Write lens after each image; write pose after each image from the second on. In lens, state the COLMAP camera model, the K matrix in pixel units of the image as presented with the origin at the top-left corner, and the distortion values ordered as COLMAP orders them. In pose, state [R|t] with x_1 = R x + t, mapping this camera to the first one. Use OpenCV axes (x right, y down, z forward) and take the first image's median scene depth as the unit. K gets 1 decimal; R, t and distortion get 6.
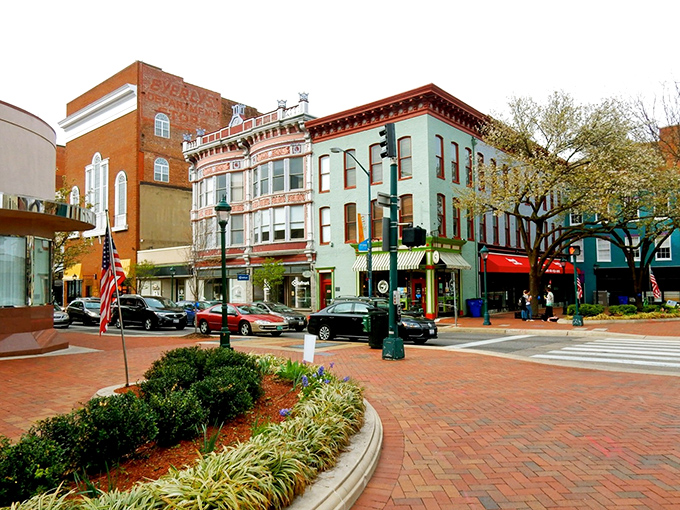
lens RADIAL K [[499.5, 0, 340.0], [0, 499.5, 255.0], [0, 0, 1]] dist [-0.004141, -0.000745]
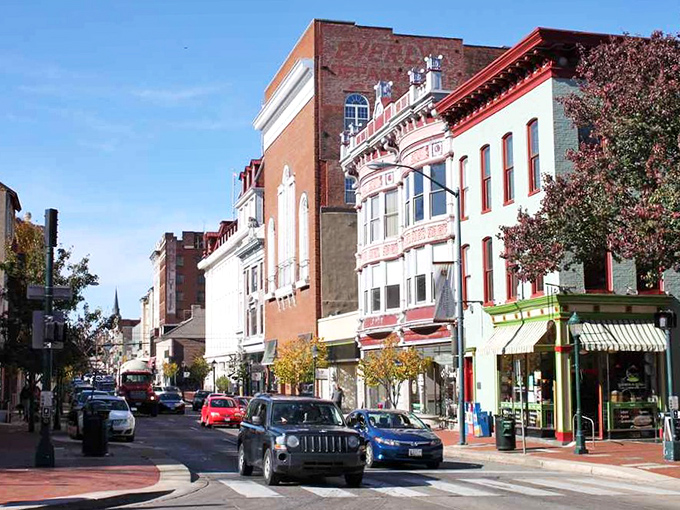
lens RADIAL K [[1048.2, 0, 340.0], [0, 1048.2, 255.0], [0, 0, 1]] dist [-0.003857, 0.000618]
pose [[0.814389, -0.054389, -0.577765, 0.491295], [0.025166, 0.997972, -0.058472, -0.013187], [0.579773, 0.033079, 0.814106, -0.078595]]
